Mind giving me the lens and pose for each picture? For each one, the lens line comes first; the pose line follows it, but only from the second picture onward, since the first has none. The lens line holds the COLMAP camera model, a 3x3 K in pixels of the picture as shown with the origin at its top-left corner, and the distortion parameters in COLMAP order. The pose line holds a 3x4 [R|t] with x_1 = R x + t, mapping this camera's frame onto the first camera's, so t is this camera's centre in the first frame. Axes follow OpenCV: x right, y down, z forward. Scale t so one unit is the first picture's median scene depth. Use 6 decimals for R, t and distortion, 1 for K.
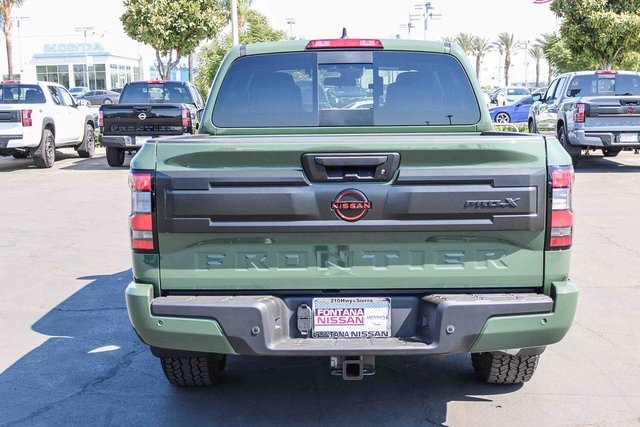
lens RADIAL K [[969.7, 0, 320.0], [0, 969.7, 213.5], [0, 0, 1]] dist [-0.009928, 0.083277]
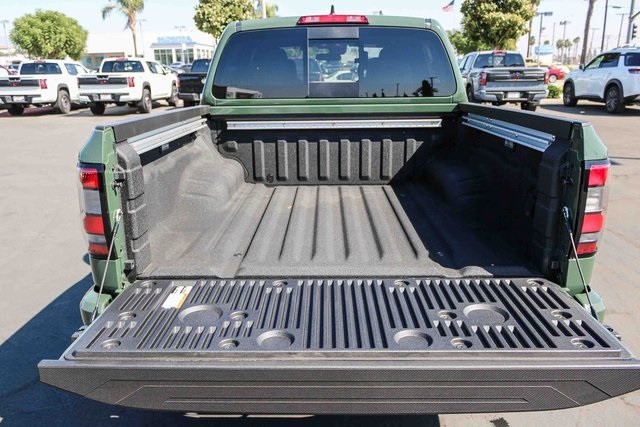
lens RADIAL K [[524.4, 0, 320.0], [0, 524.4, 213.5], [0, 0, 1]] dist [0.012581, -0.001350]
pose [[0.999988, -0.001516, 0.004603, 0.009493], [0.000806, 0.988627, 0.150387, -0.058010], [-0.004779, -0.150382, 0.988616, 0.455030]]
